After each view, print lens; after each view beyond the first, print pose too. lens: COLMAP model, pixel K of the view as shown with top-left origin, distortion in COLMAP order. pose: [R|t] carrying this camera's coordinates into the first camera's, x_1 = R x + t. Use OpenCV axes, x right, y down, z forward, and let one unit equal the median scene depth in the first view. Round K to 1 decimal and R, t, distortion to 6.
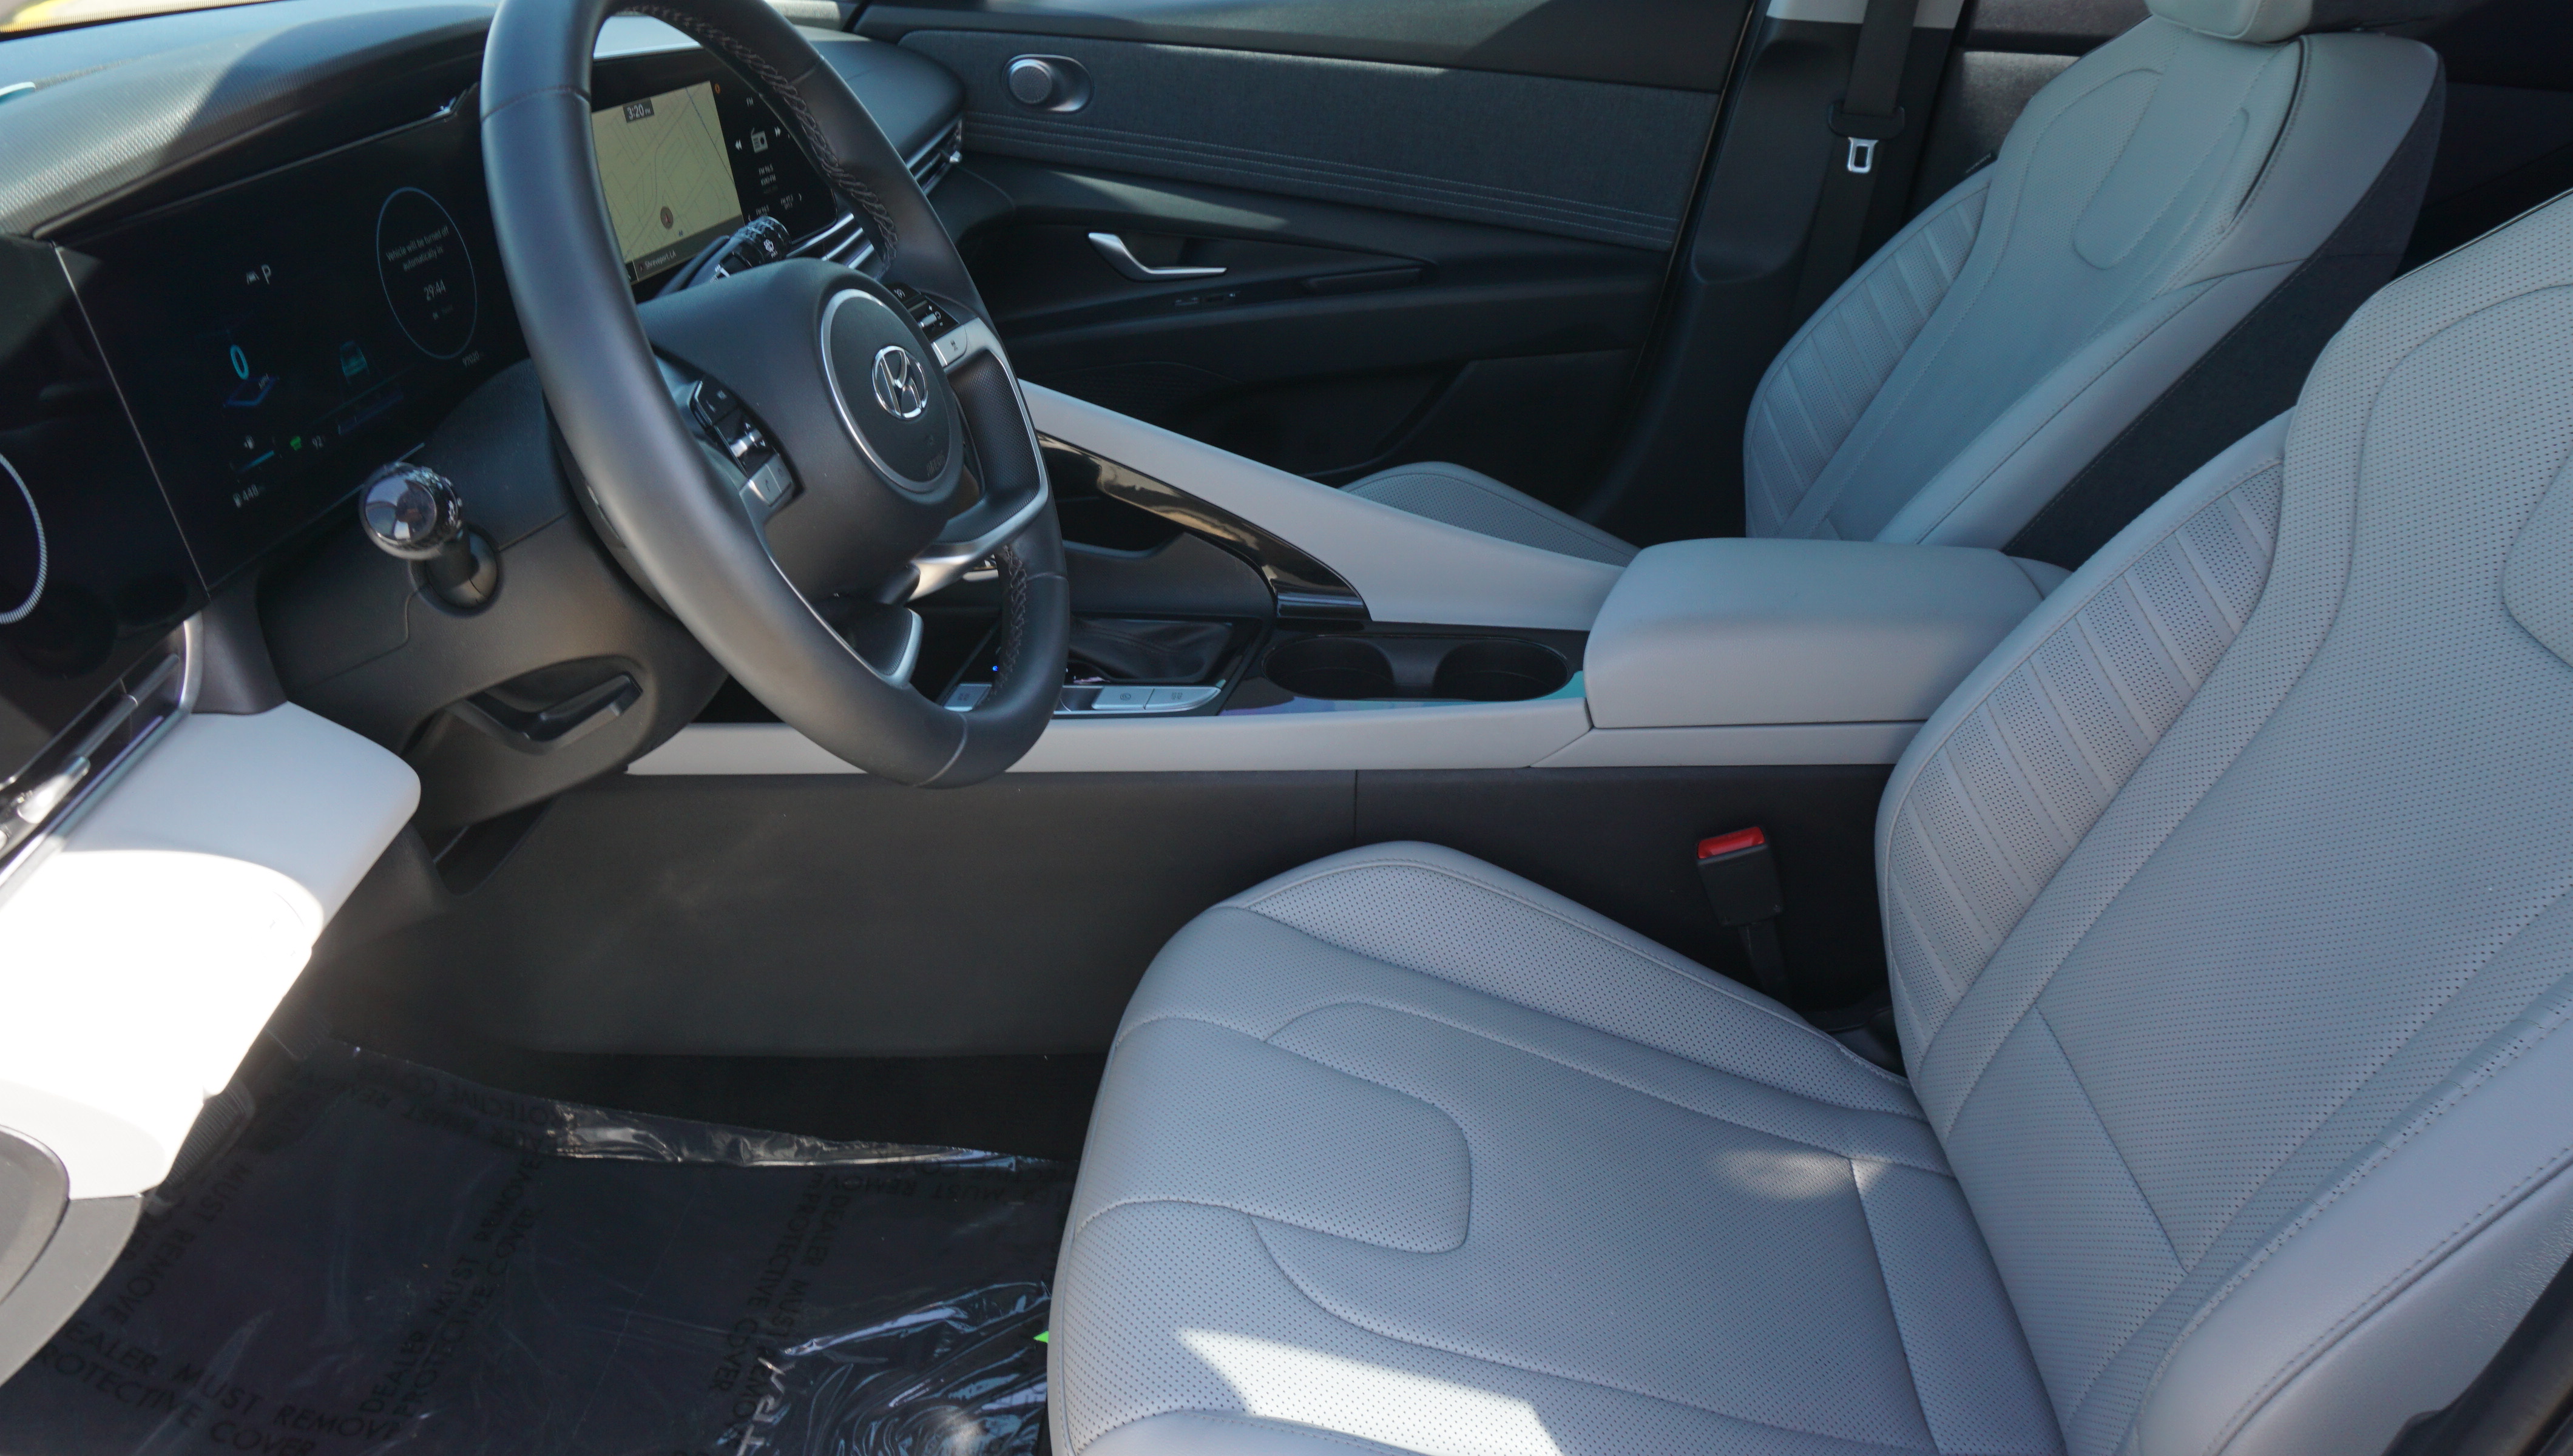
lens RADIAL K [[1748.6, 0, 1280.2], [0, 1748.6, 735.7], [0, 0, 1]] dist [-0.038899, 0.036539]
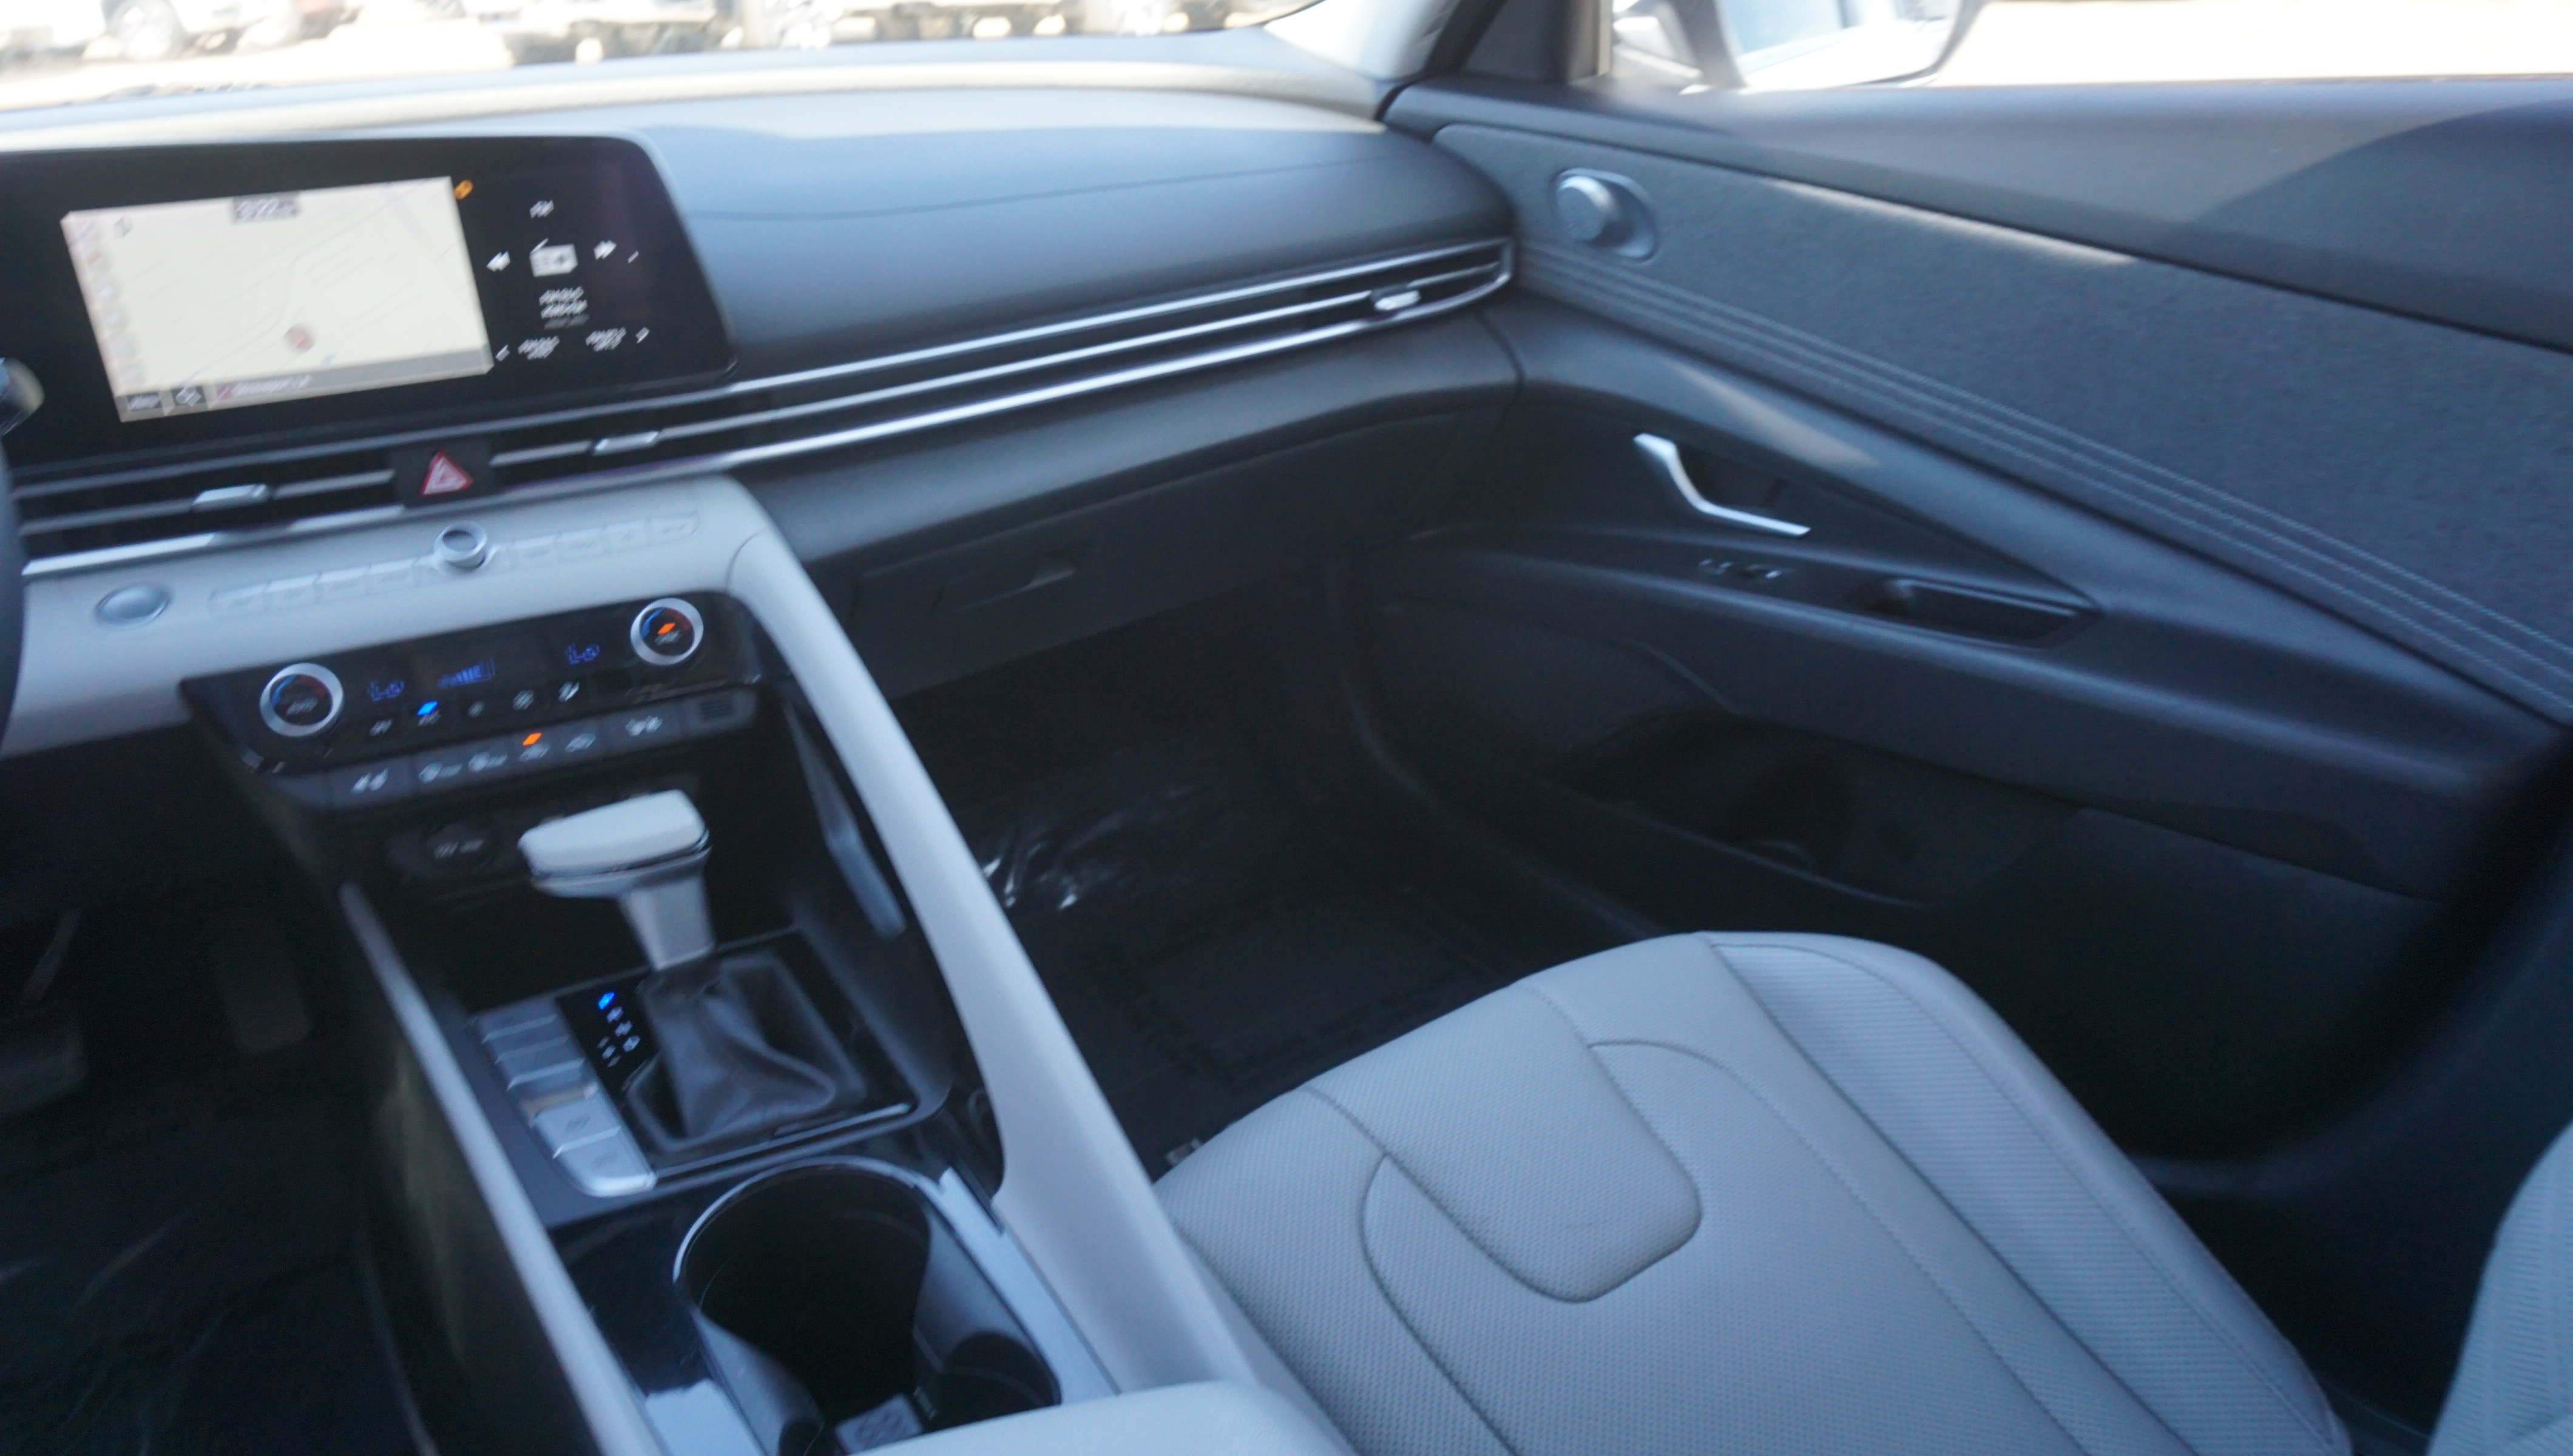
lens RADIAL K [[1748.6, 0, 1288.1], [0, 1748.6, 716.0], [0, 0, 1]] dist [-0.038899, 0.036539]
pose [[0.605477, 0.306871, -0.734322, 0.407015], [-0.335434, 0.935116, 0.114204, -0.262375], [0.721722, 0.177168, 0.669126, 0.562828]]
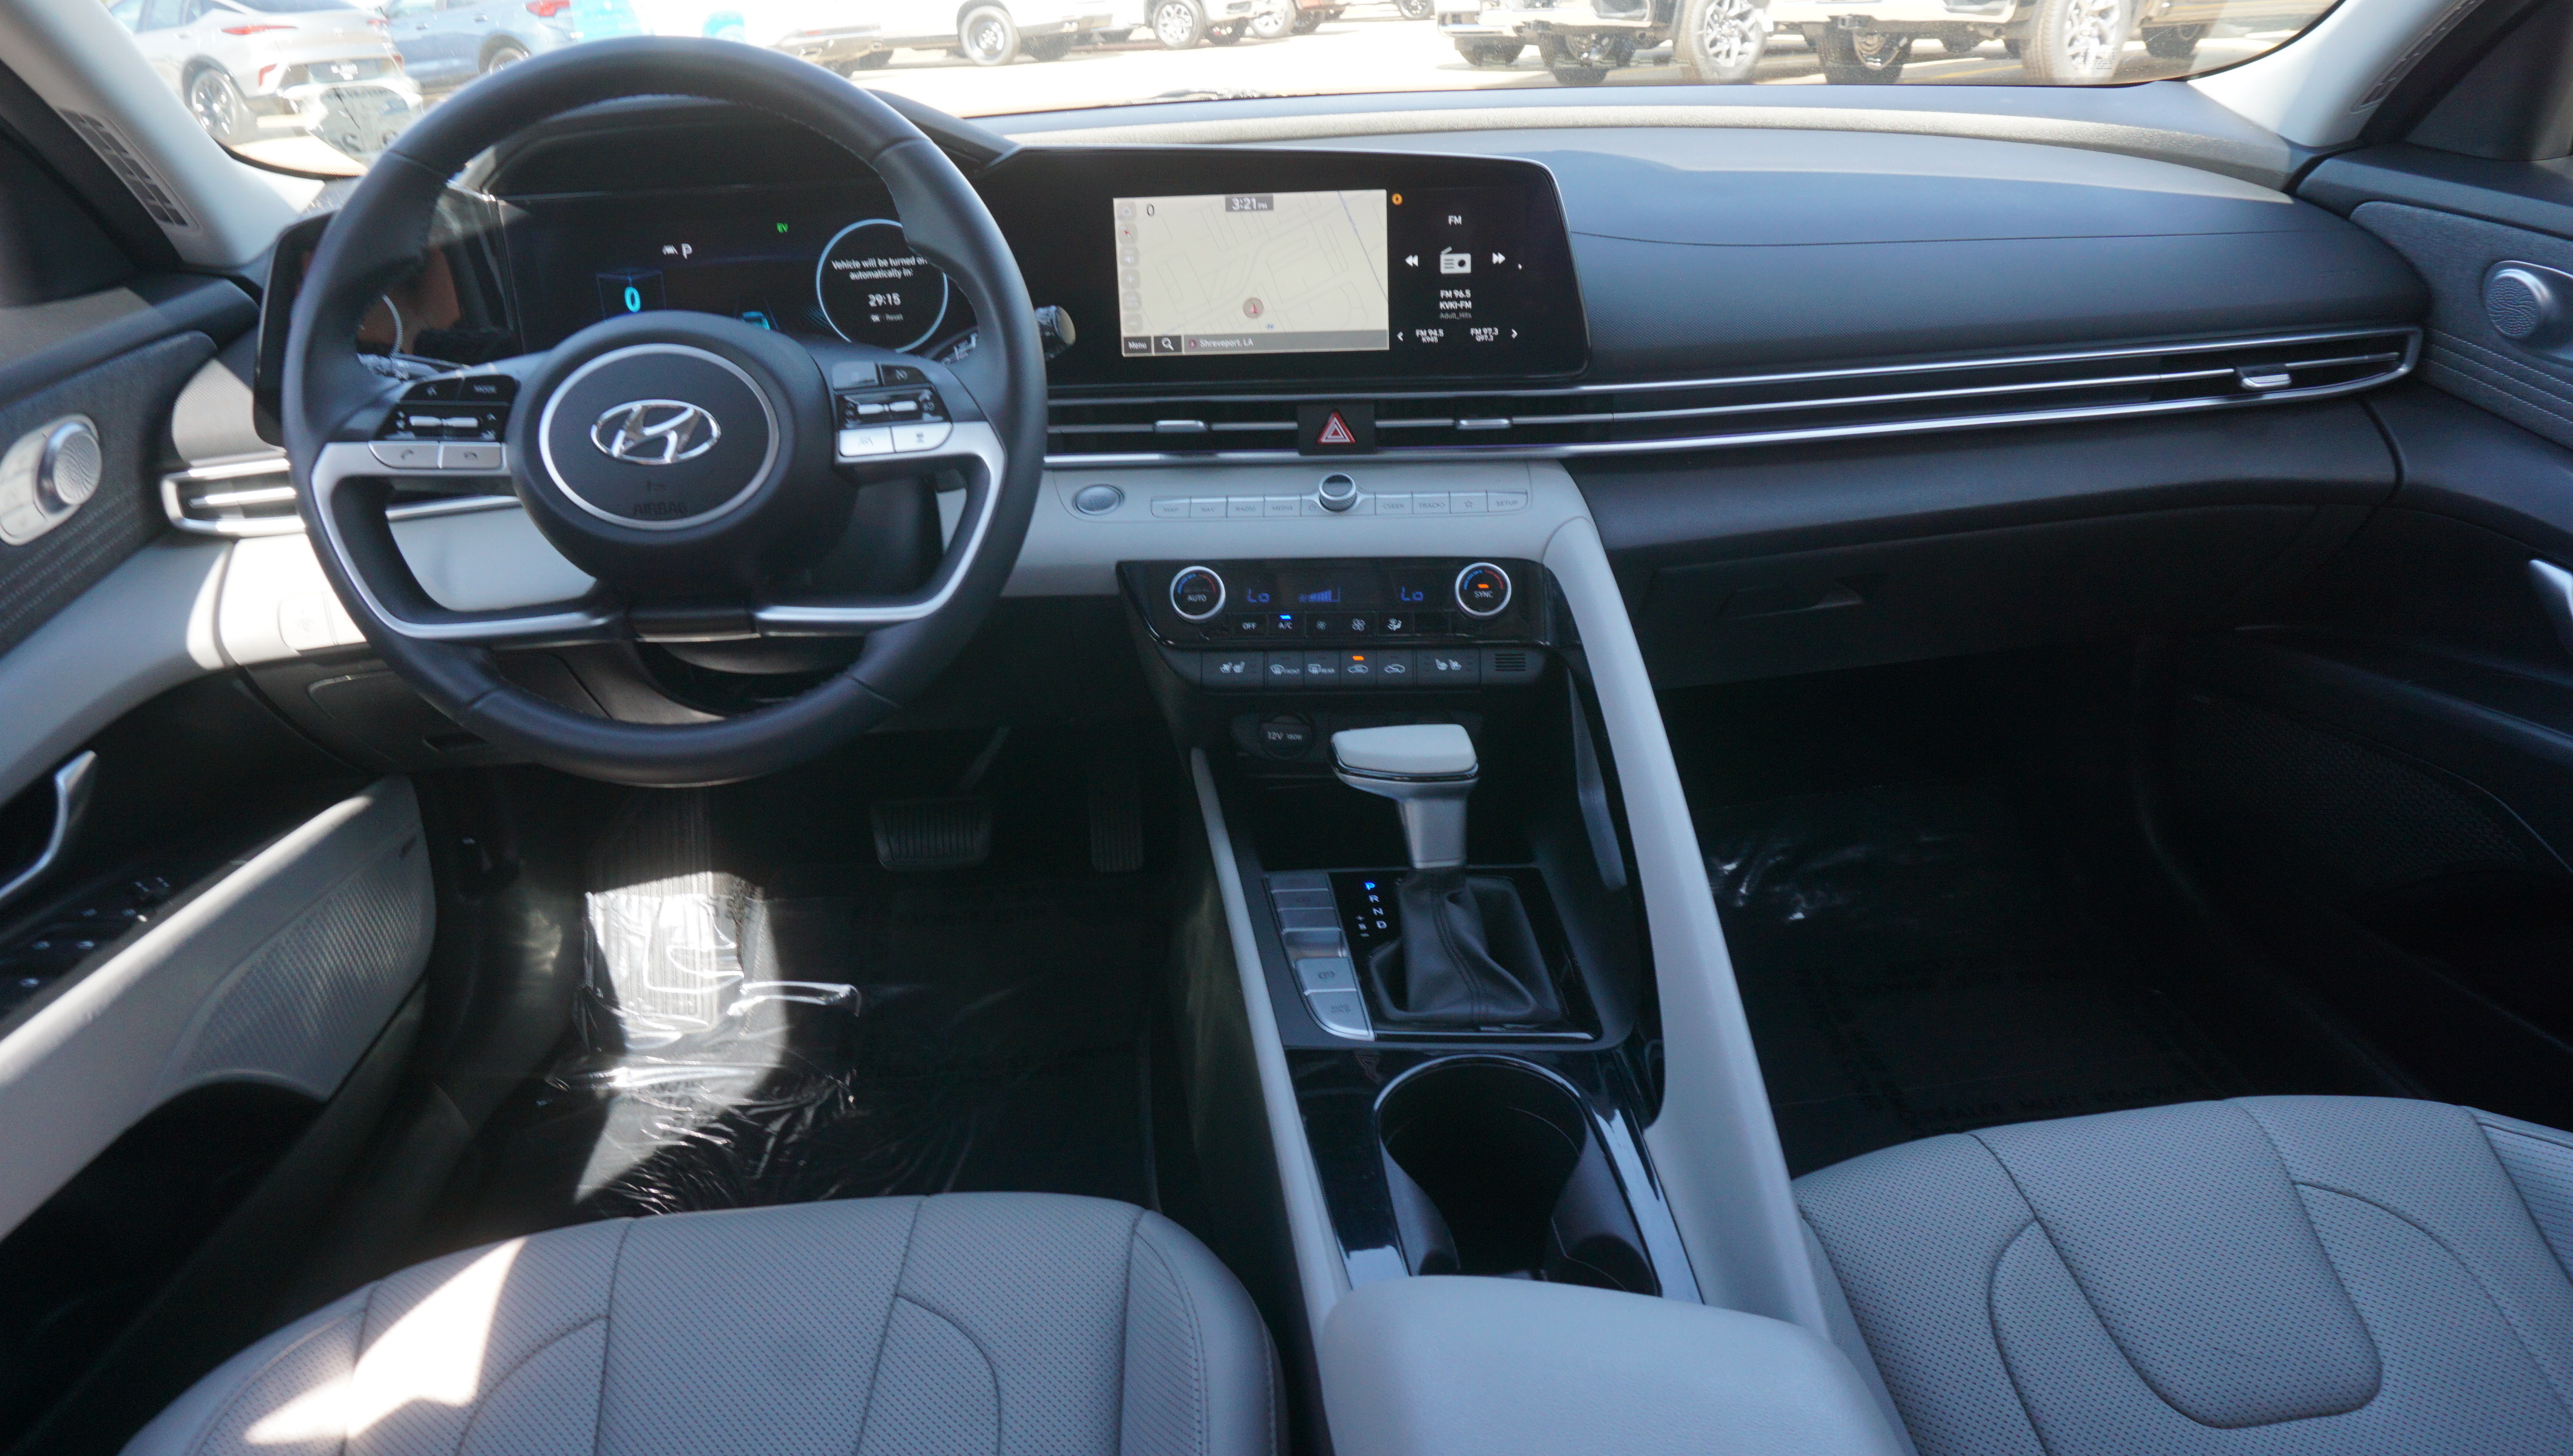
lens RADIAL K [[1748.6, 0, 1285.8], [0, 1748.6, 725.6], [0, 0, 1]] dist [-0.038899, 0.036539]
pose [[0.156653, 0.390566, -0.907148, 0.470876], [-0.433835, 0.852345, 0.292053, -0.272770], [0.887269, 0.347802, 0.302964, 0.542308]]
